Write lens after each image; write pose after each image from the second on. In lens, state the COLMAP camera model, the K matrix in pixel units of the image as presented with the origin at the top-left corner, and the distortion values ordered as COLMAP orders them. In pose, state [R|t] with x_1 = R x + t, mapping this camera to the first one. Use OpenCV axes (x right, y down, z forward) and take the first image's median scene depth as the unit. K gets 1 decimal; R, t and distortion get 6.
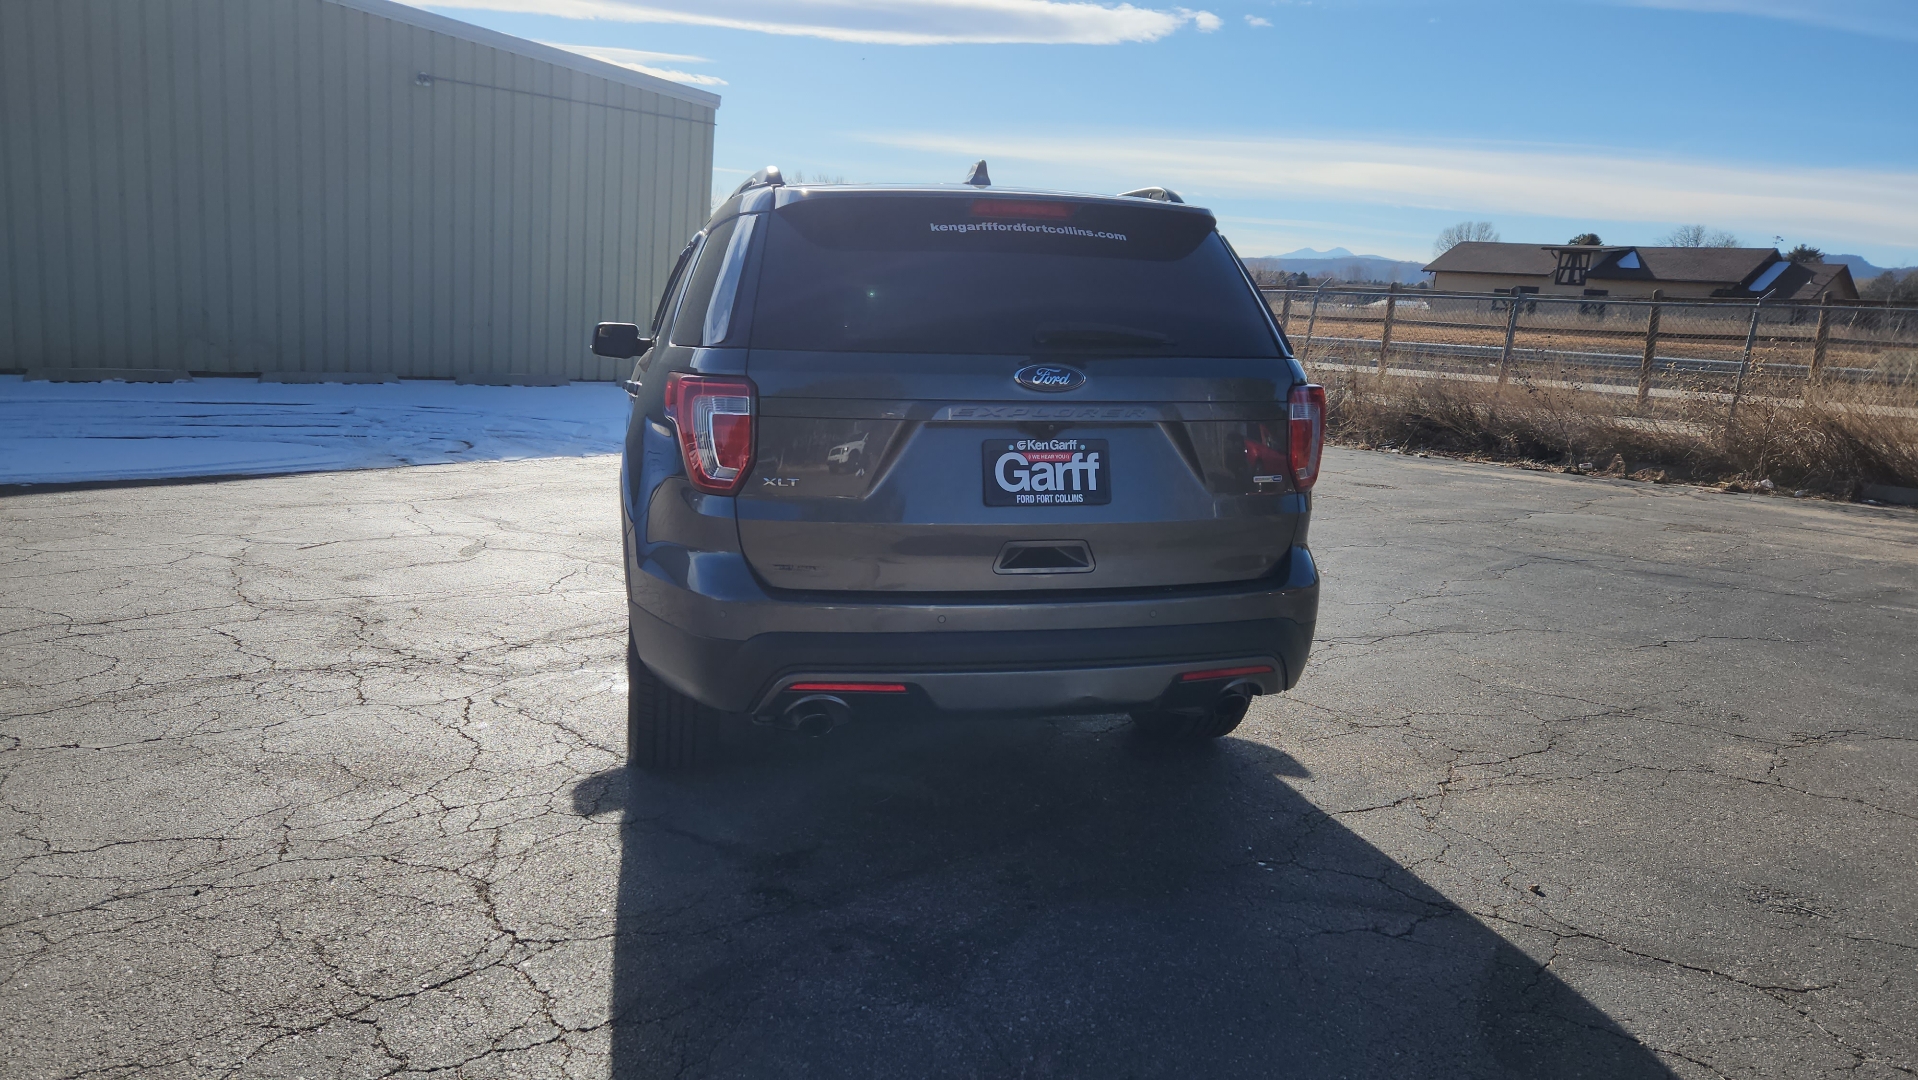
lens RADIAL K [[1258.8, 0, 926.9], [0, 1258.8, 542.7], [0, 0, 1]] dist [0.074405, -0.057928]
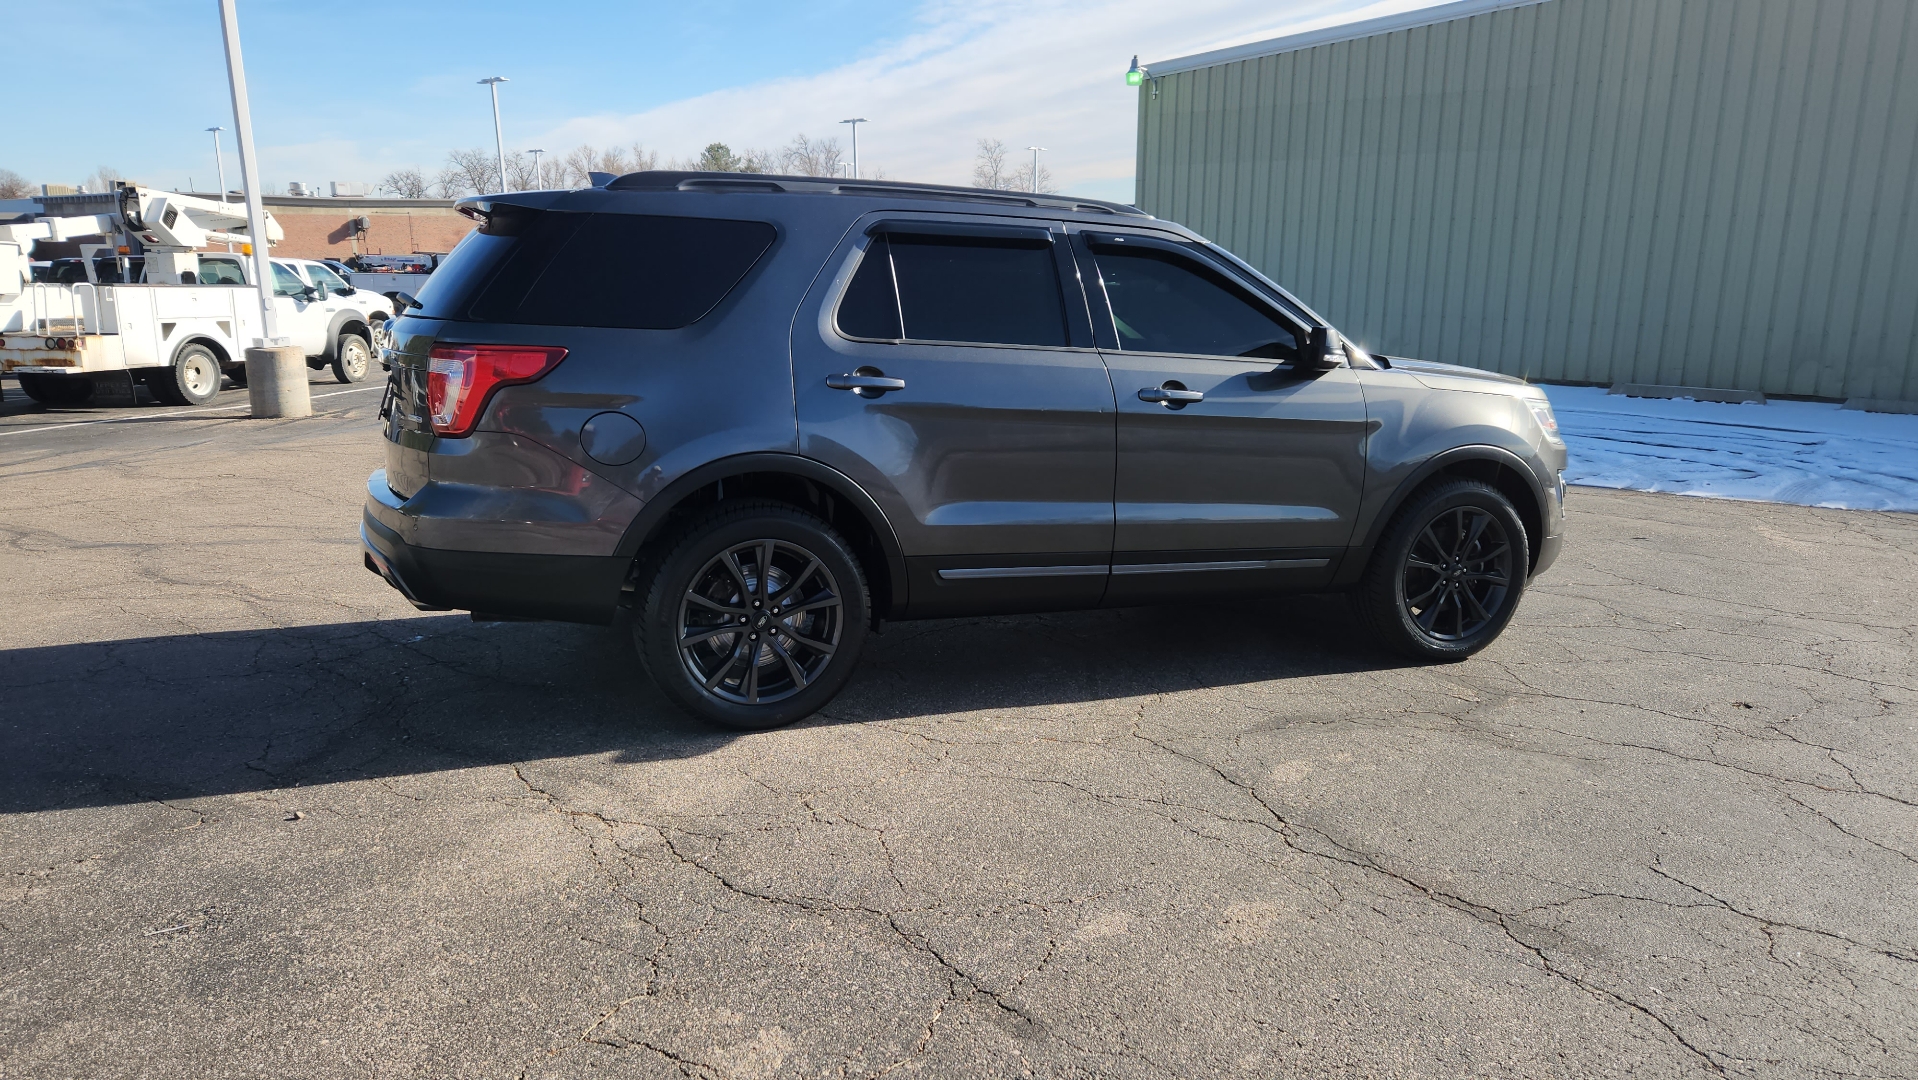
lens RADIAL K [[1269.9, 0, 919.2], [0, 1269.9, 541.4], [0, 0, 1]] dist [0.073528, -0.056316]
pose [[0.165364, 0.157688, -0.973545, 1.652723], [-0.183823, 0.974765, 0.126661, -0.190664], [0.968950, 0.158014, 0.190178, 1.326612]]
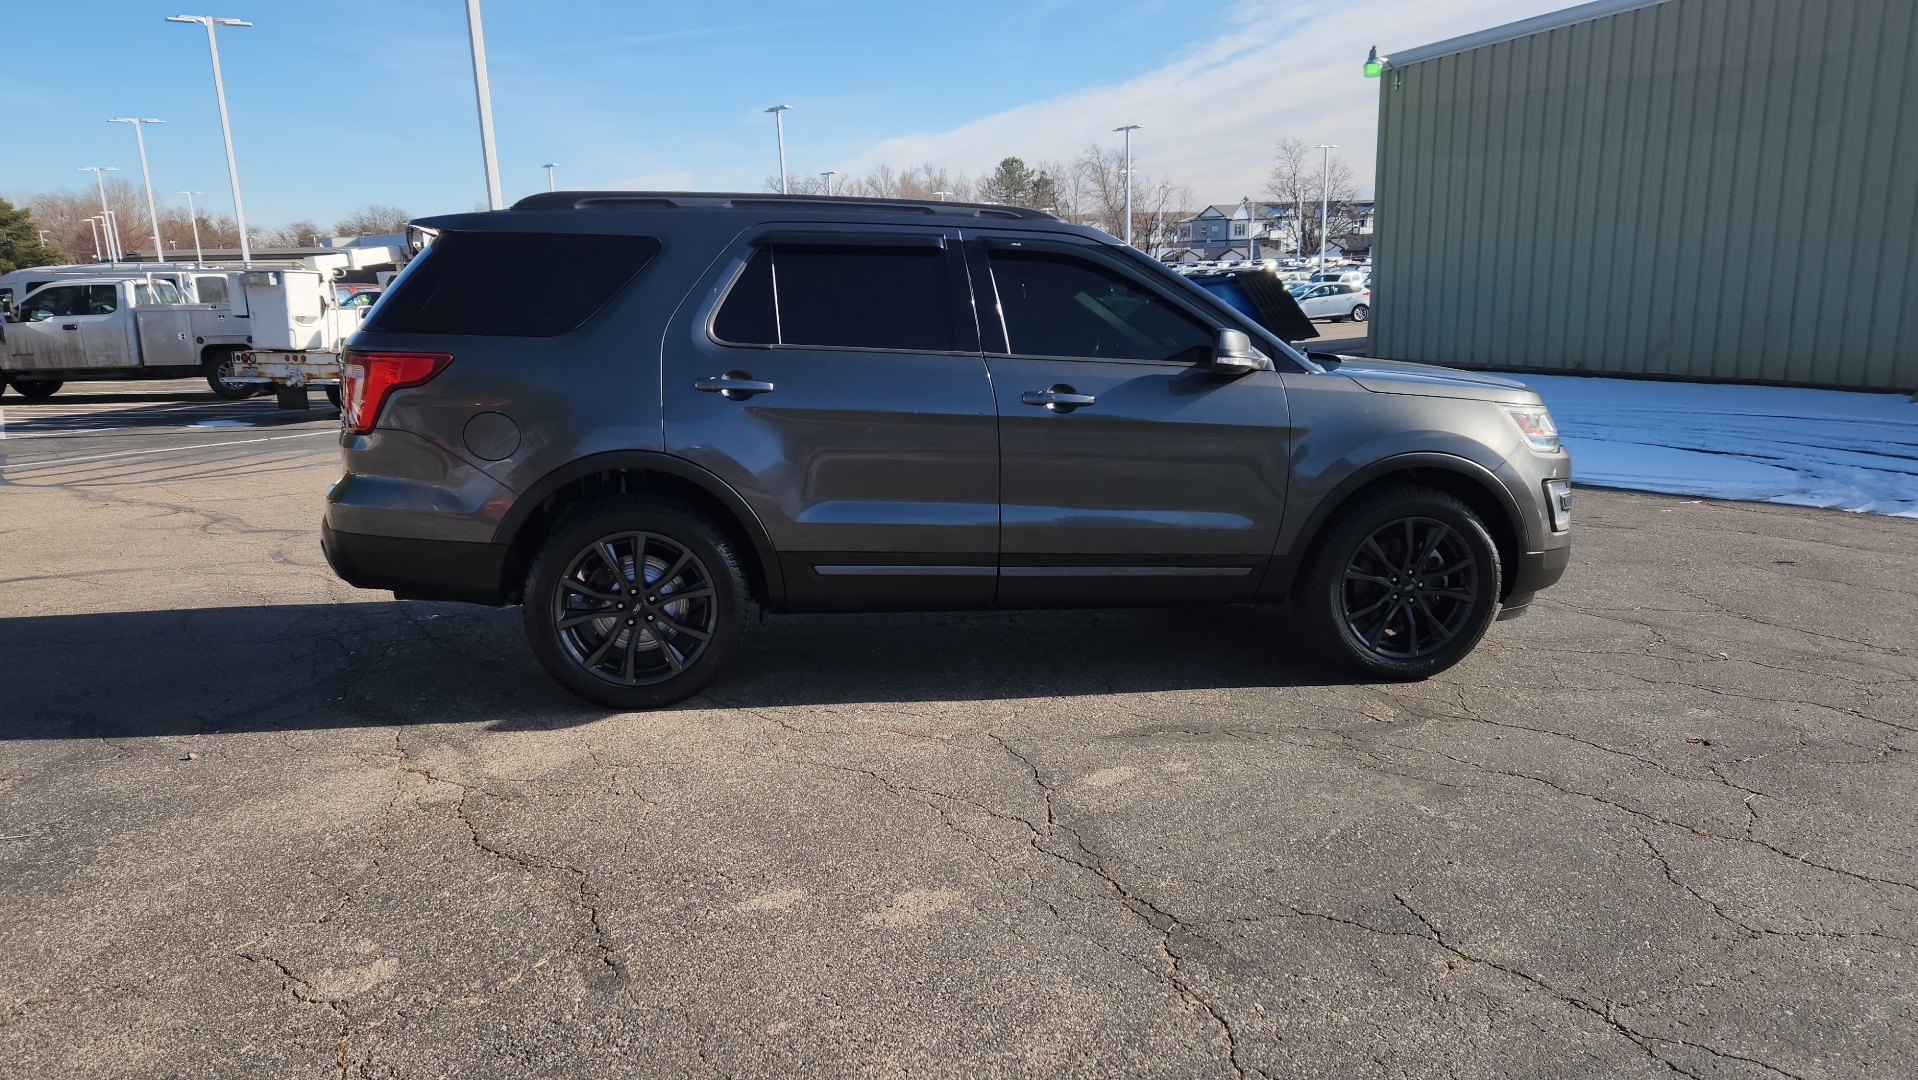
lens RADIAL K [[1270.0, 0, 924.8], [0, 1270.0, 542.7], [0, 0, 1]] dist [0.077062, -0.062935]
pose [[-0.055257, 0.152341, -0.986782, 1.728940], [-0.176988, 0.971147, 0.159838, -0.268954], [0.982661, 0.183480, -0.026700, 1.782858]]
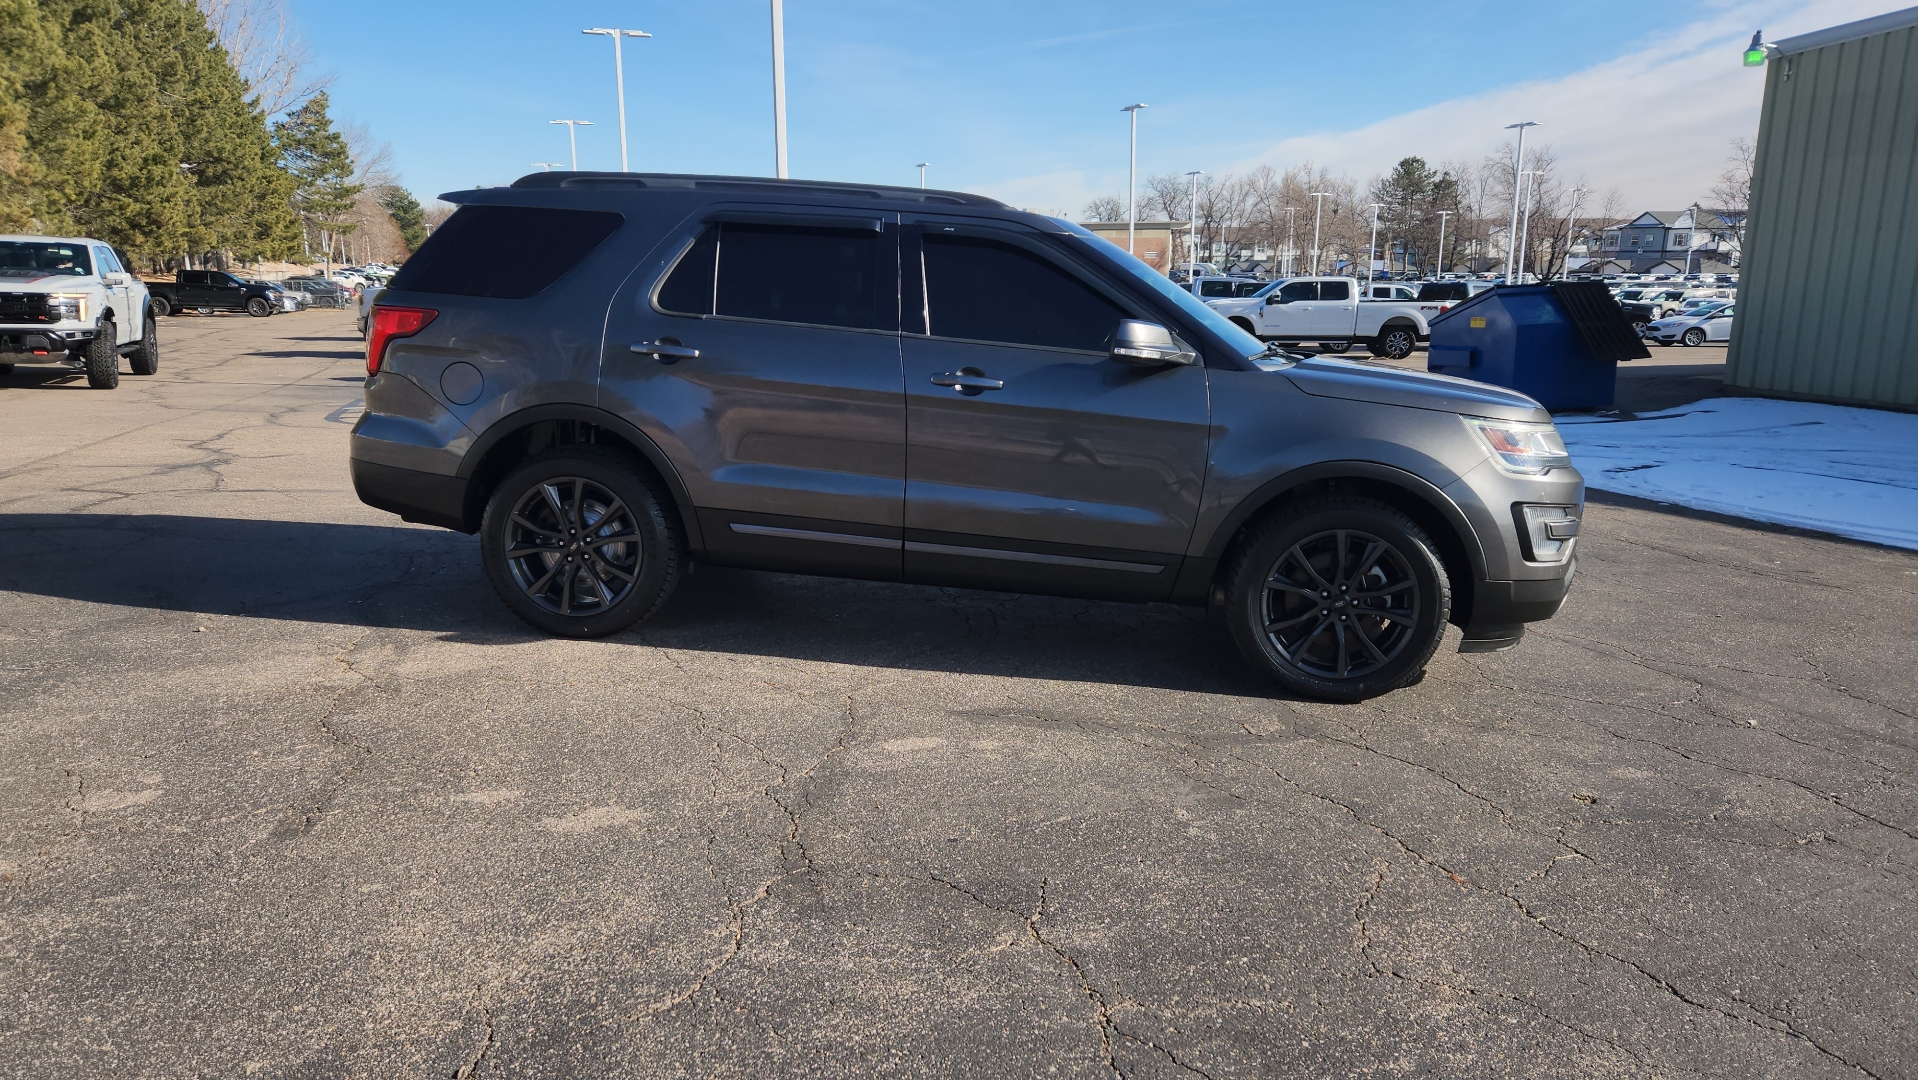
lens RADIAL K [[1270.0, 0, 924.8], [0, 1270.0, 542.7], [0, 0, 1]] dist [0.077062, -0.062935]
pose [[-0.331361, 0.134492, -0.933869, 1.686221], [-0.214630, 0.953093, 0.213418, -0.351397], [0.918767, 0.271155, -0.286952, 2.307430]]
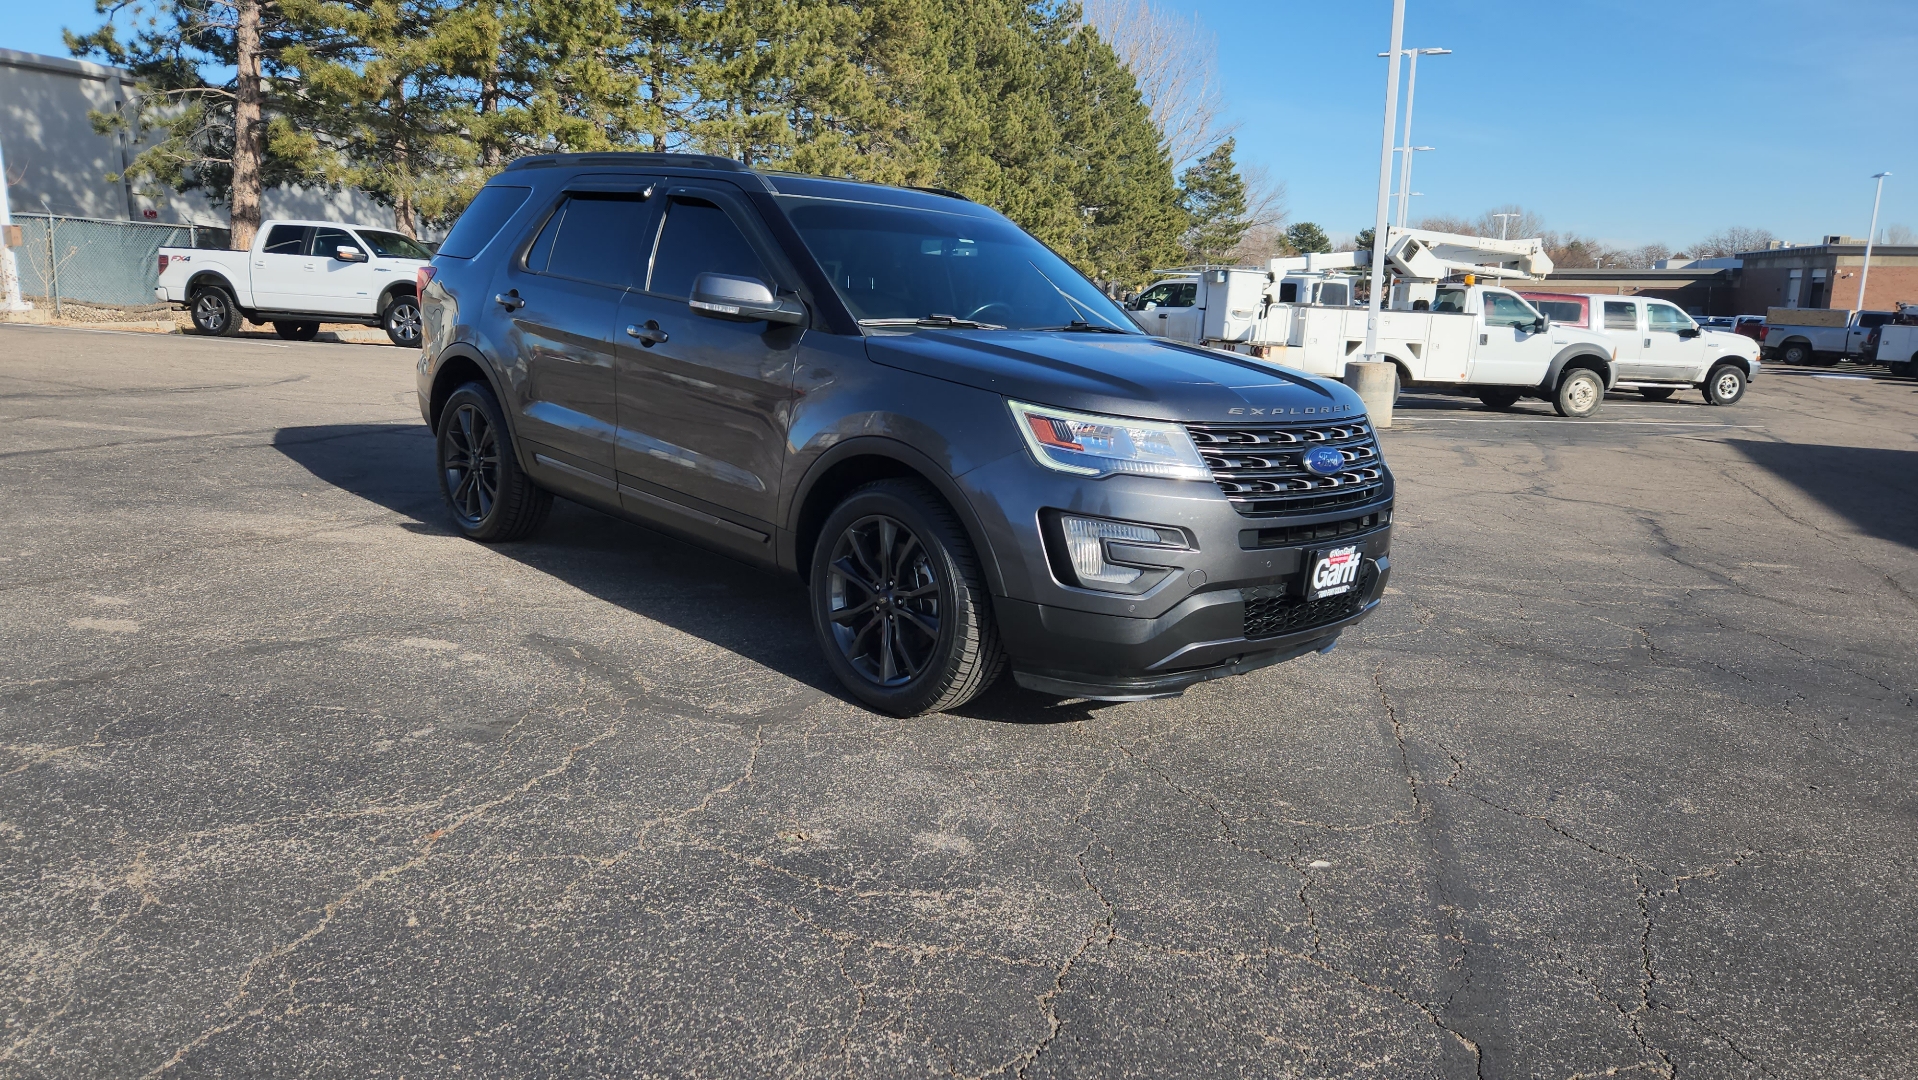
lens RADIAL K [[1262.7, 0, 939.1], [0, 1262.7, 537.0], [0, 0, 1]] dist [0.077640, -0.057377]
pose [[-0.833647, 0.023255, -0.551808, 0.803871], [-0.185262, 0.929452, 0.319055, -0.557632], [0.520299, 0.368208, -0.770527, 3.362056]]
